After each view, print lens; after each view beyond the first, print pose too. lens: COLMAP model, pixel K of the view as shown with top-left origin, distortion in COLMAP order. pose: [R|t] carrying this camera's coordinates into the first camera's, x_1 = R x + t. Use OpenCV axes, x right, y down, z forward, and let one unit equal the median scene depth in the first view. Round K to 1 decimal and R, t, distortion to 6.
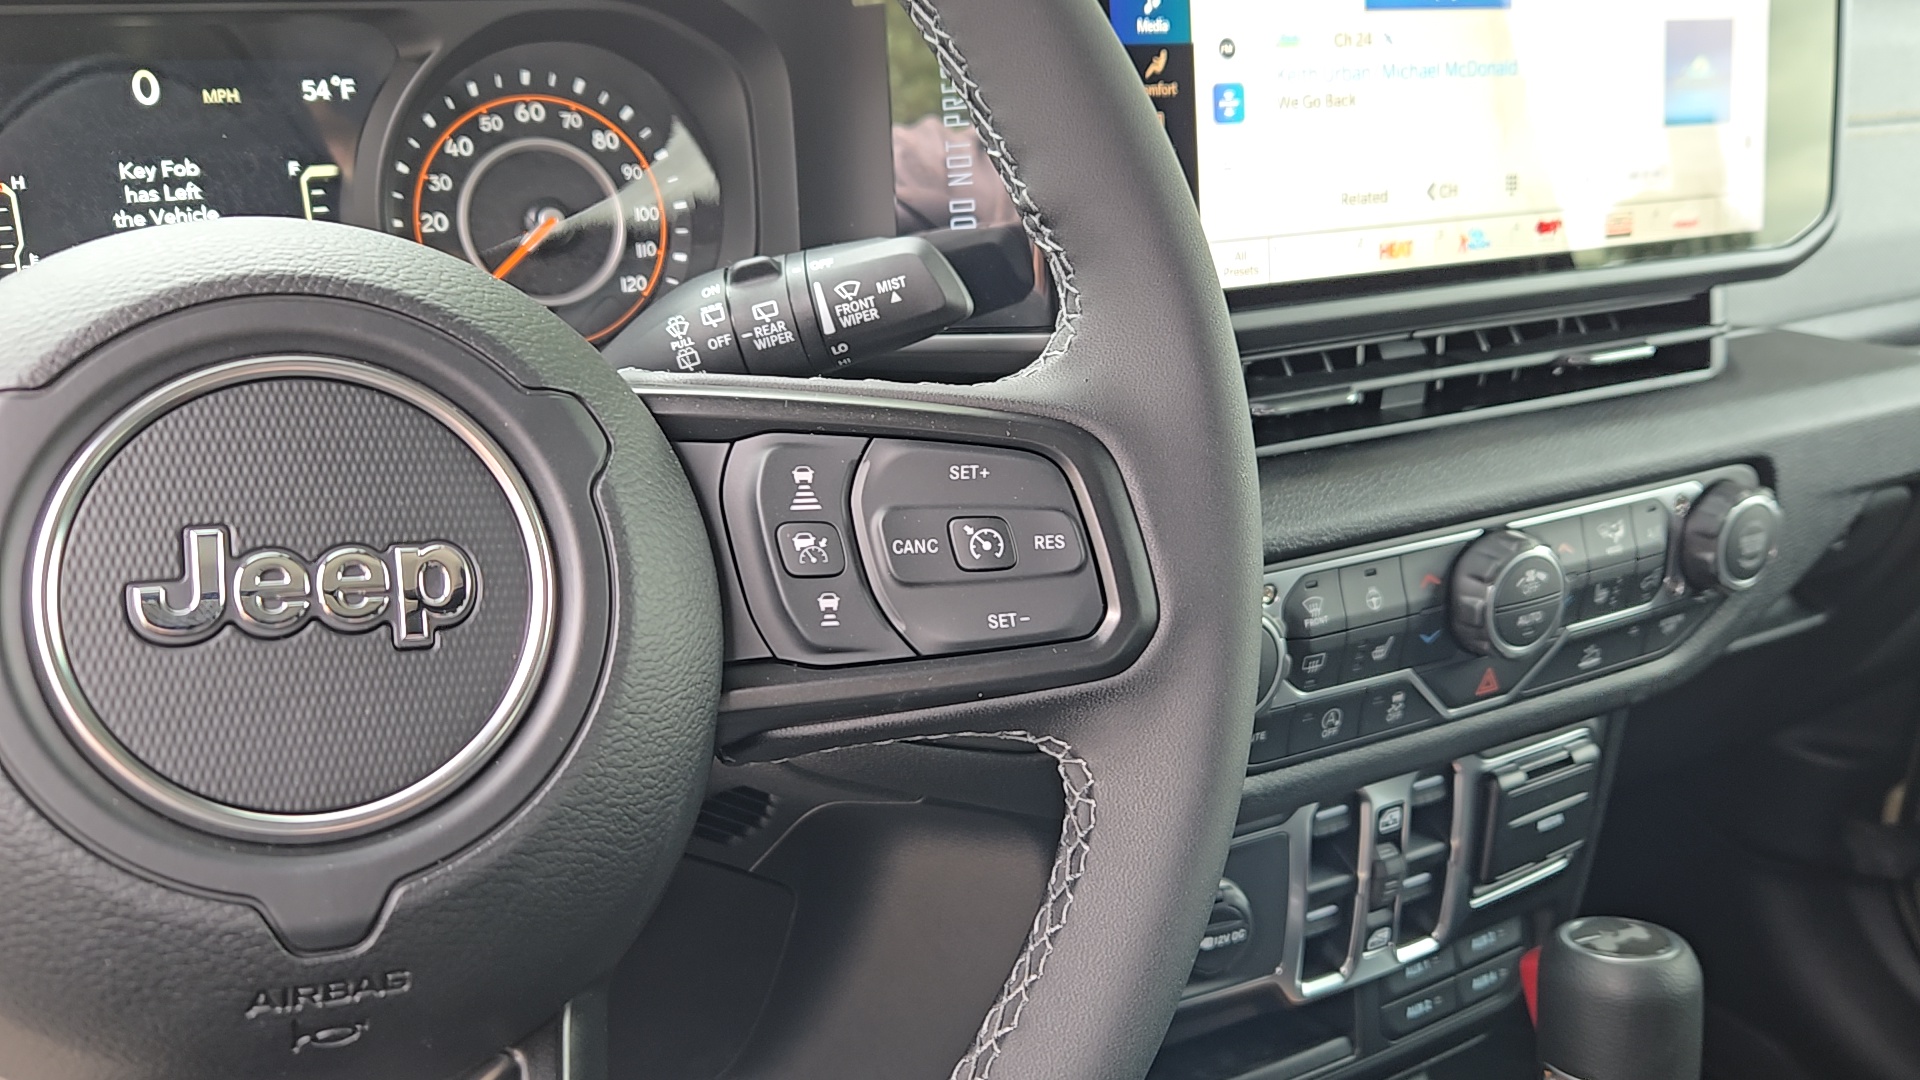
lens RADIAL K [[1605.7, 0, 939.9], [0, 1605.7, 542.6], [0, 0, 1]] dist [0.010242, -0.006295]
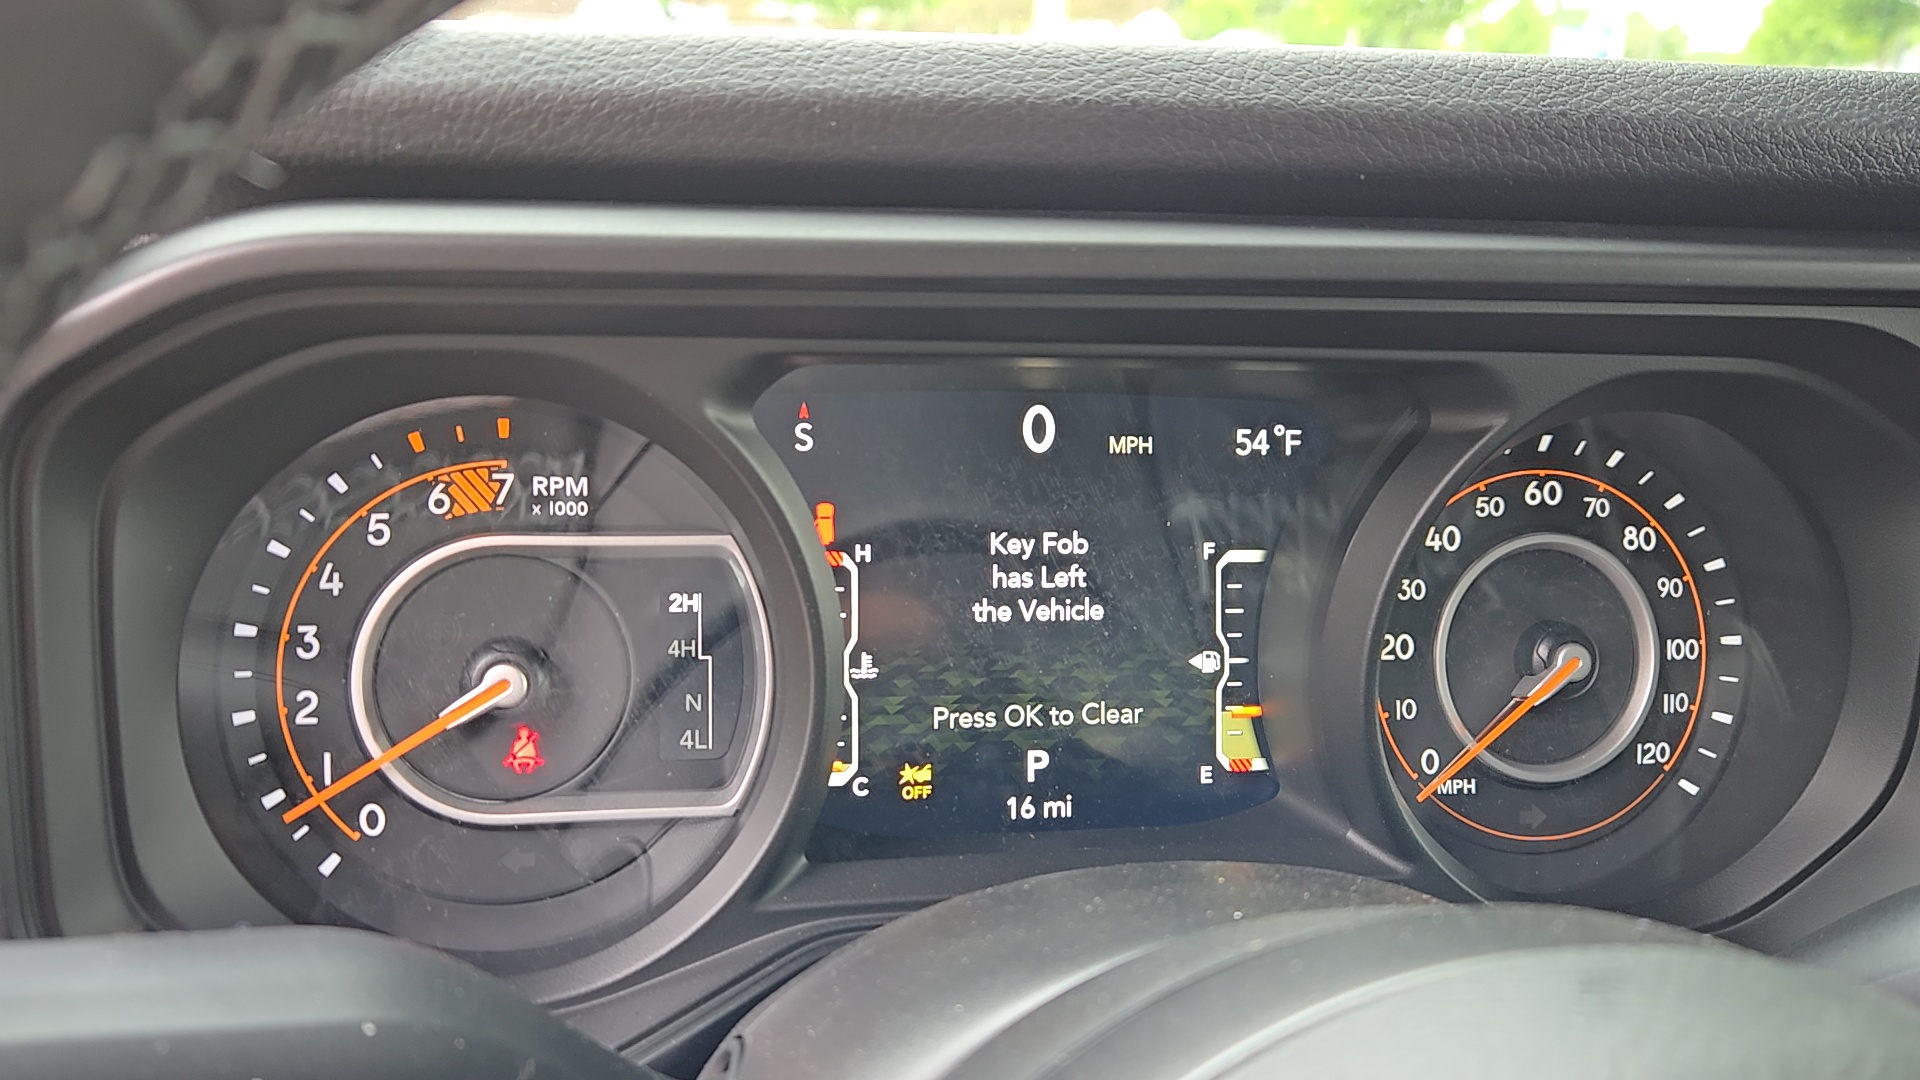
lens RADIAL K [[1605.7, 0, 957.7], [0, 1605.7, 543.2], [0, 0, 1]] dist [0.010242, -0.006295]
pose [[0.962957, 0.108369, -0.246920, -0.325984], [-0.134798, 0.986525, -0.092727, -0.152647], [0.233544, 0.122577, 0.964589, 0.298052]]
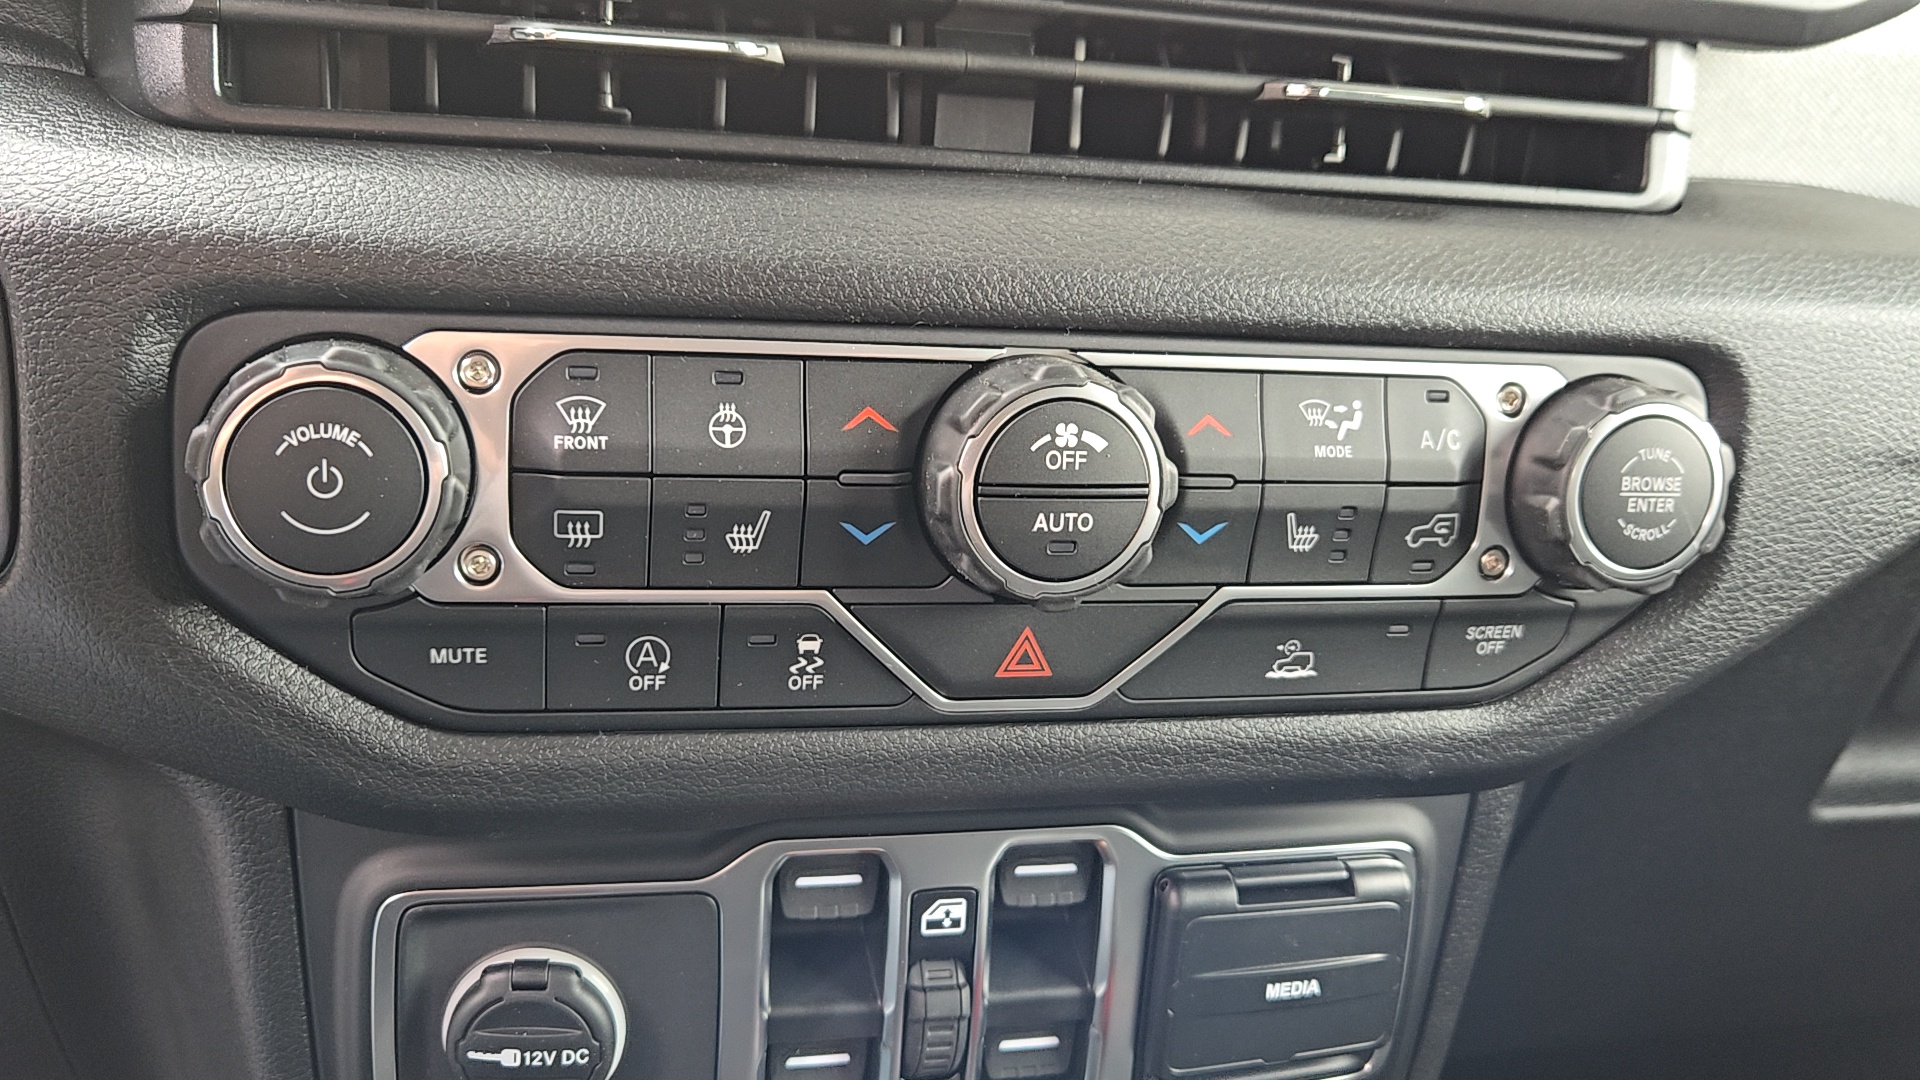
lens RADIAL K [[1605.7, 0, 950.1], [0, 1605.7, 548.4], [0, 0, 1]] dist [0.010242, -0.006295]
pose [[0.966180, 0.128409, -0.223624, 0.492727], [-0.147957, 0.986303, -0.072904, 0.107459], [0.211199, 0.103525, 0.971945, 0.552638]]
